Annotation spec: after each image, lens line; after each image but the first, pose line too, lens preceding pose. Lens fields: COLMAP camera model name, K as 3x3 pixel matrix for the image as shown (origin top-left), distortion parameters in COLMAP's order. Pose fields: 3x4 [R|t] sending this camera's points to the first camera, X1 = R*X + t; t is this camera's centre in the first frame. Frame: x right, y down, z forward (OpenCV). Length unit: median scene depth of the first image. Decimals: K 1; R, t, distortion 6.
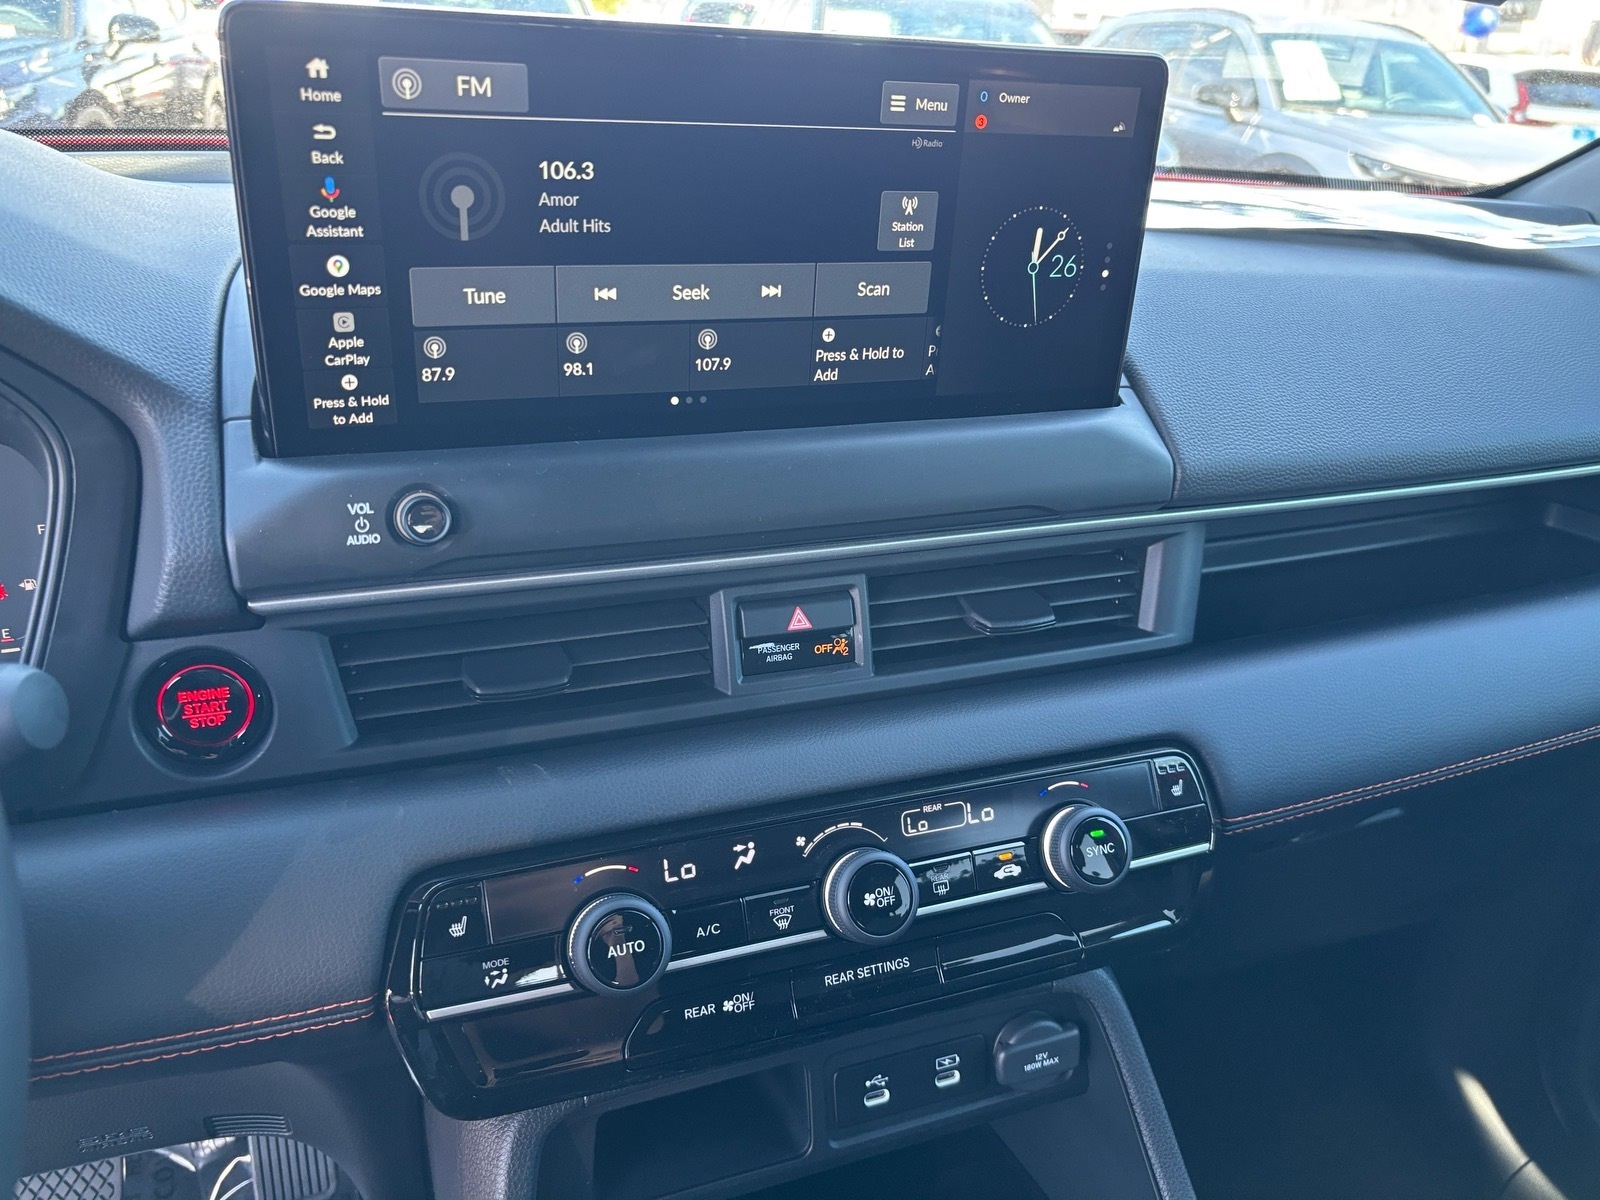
lens RADIAL K [[1267.7, 0, 808.7], [0, 1267.7, 620.2], [0, 0, 1]] dist [0.036113, -0.090475]
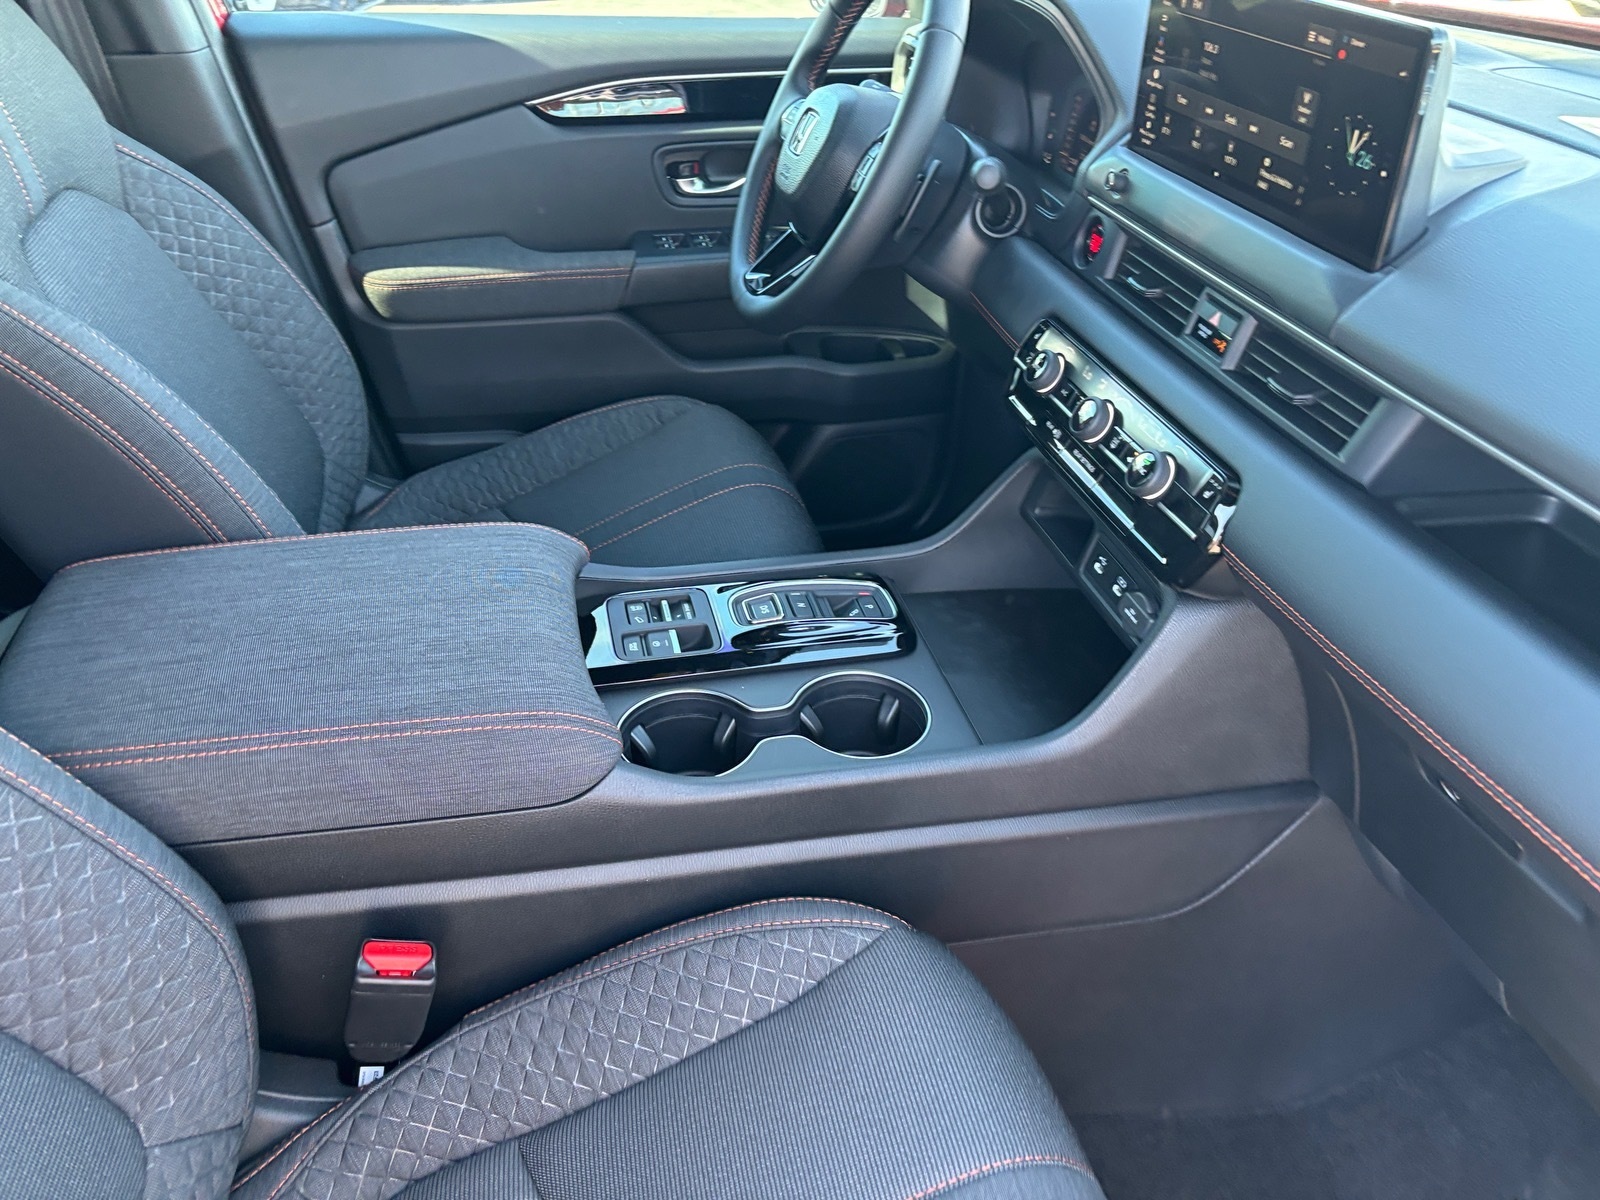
lens RADIAL K [[1211.9, 0, 800.0], [0, 1211.9, 600.0], [0, 0, 1]] dist [0.009337, 0.008991]
pose [[-0.151142, 0.490627, -0.858161, 2.069151], [-0.437374, 0.745343, 0.503159, -0.367168], [0.886488, 0.451386, 0.101935, 0.550662]]
